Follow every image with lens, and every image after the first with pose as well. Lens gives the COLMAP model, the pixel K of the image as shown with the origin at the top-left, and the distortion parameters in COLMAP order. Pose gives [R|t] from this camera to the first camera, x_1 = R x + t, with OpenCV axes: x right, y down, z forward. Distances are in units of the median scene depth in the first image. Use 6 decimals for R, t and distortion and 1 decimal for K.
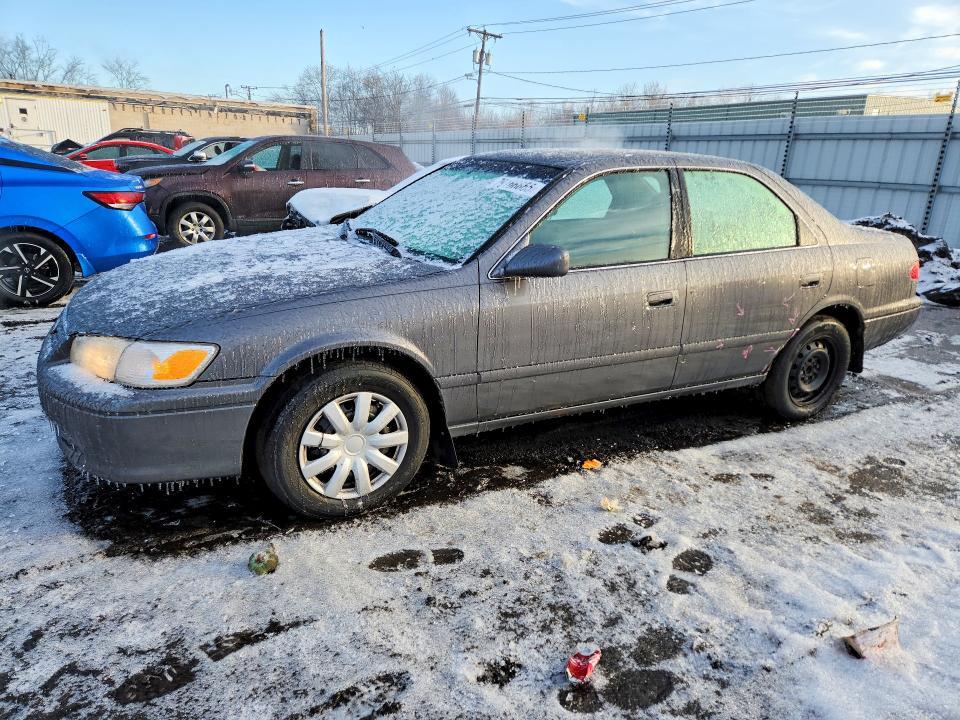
lens RADIAL K [[639.1, 0, 478.1], [0, 639.1, 356.1], [0, 0, 1]] dist [0.044227, -0.018967]
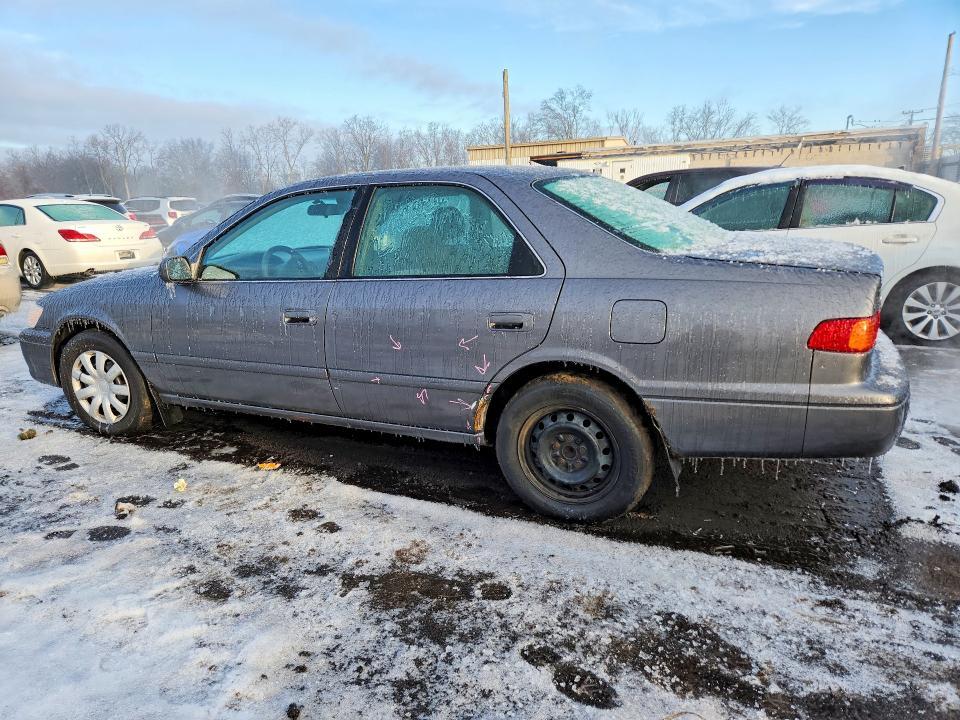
lens RADIAL K [[639.1, 0, 473.7], [0, 639.1, 361.0], [0, 0, 1]] dist [0.044227, -0.018967]
pose [[0.602204, 0.135134, -0.786822, 1.208177], [-0.175376, 0.983888, 0.034754, -0.101080], [0.778841, 0.117060, 0.616200, 0.583646]]
